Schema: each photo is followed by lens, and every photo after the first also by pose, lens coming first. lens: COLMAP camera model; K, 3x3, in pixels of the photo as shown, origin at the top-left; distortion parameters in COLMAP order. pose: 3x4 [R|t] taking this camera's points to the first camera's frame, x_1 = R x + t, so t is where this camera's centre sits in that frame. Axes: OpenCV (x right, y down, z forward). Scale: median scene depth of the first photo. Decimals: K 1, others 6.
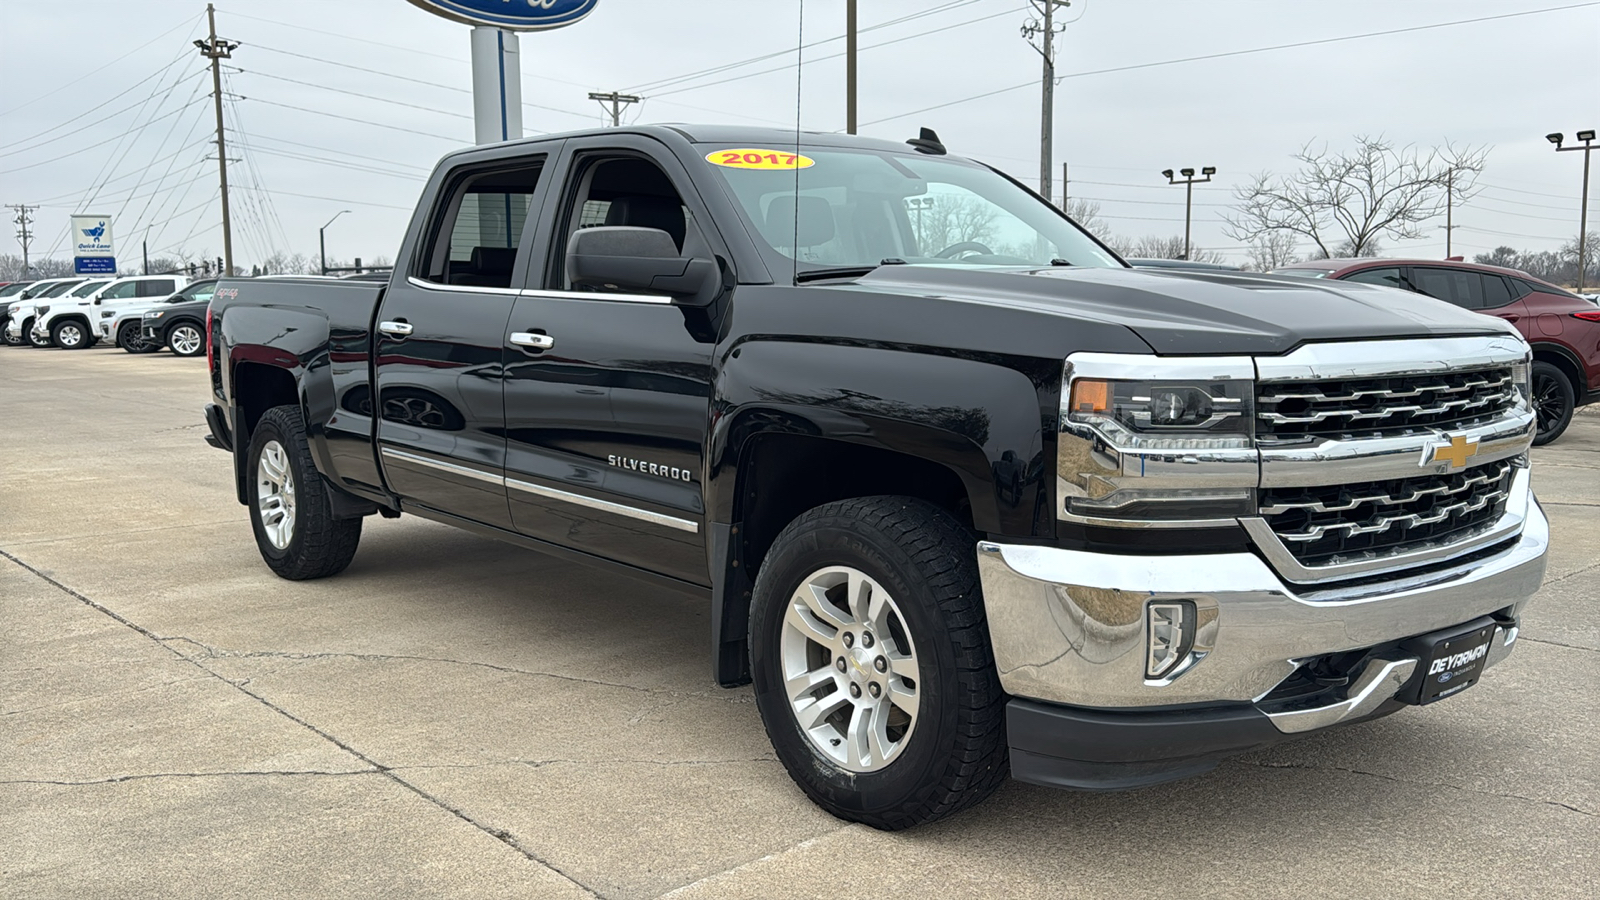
lens RADIAL K [[1360.8, 0, 788.2], [0, 1360.8, 453.5], [0, 0, 1]] dist [0.132005, -0.242184]
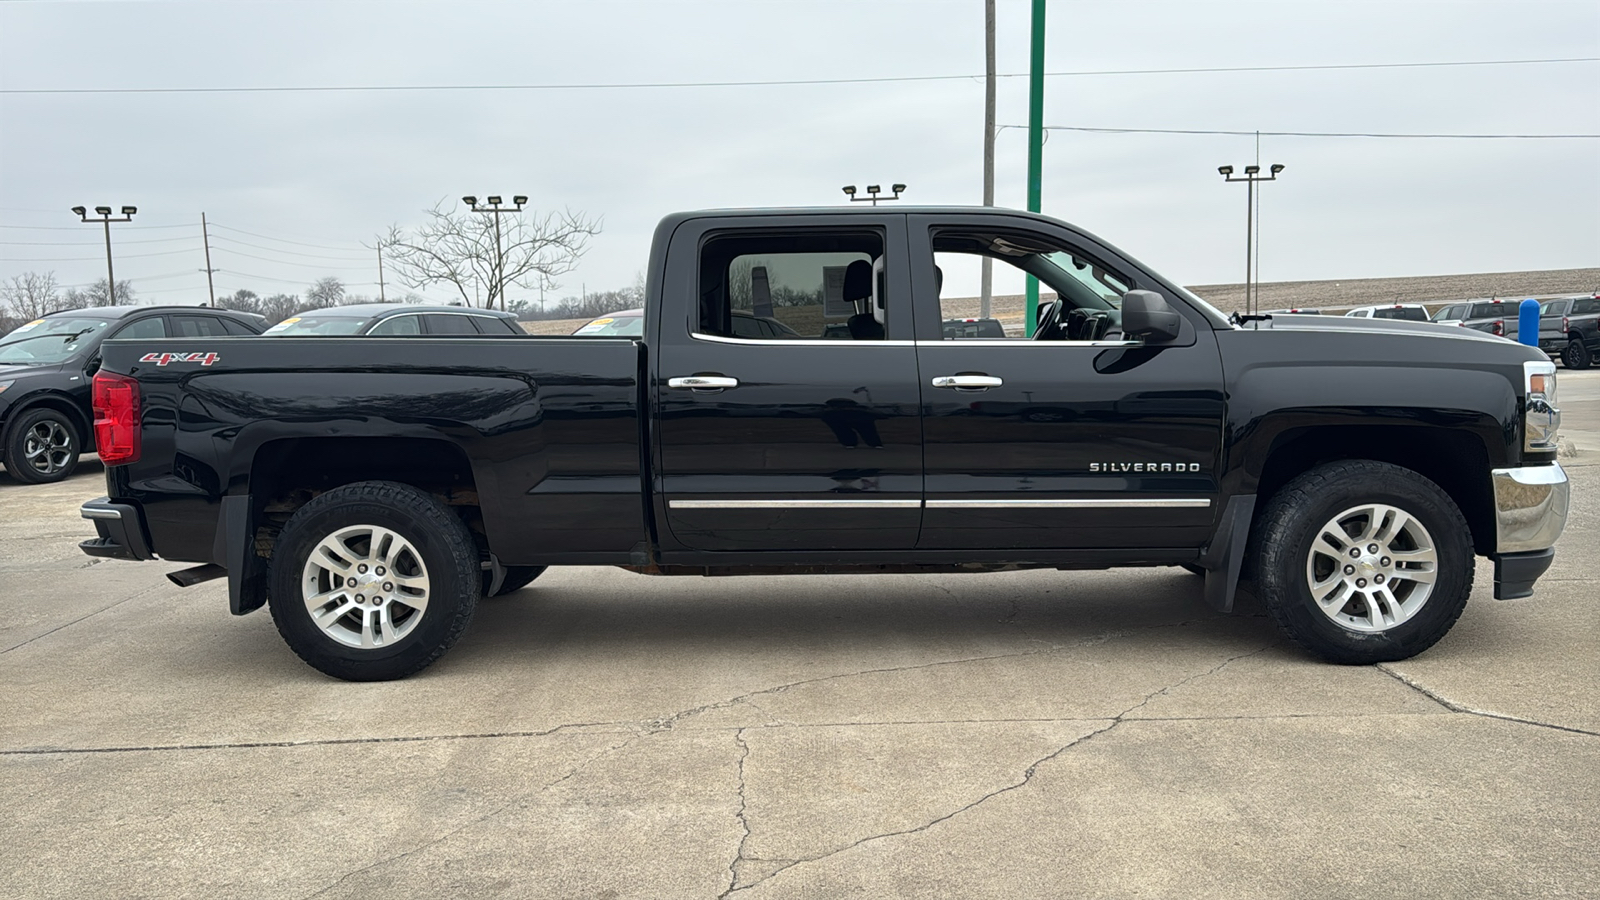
lens RADIAL K [[1372.2, 0, 792.6], [0, 1372.2, 442.4], [0, 0, 1]] dist [0.108416, -0.191244]
pose [[0.658503, -0.075727, 0.748759, -0.156567], [0.104586, 0.994479, 0.008599, -0.007226], [-0.745276, 0.072647, 0.662787, 0.040054]]
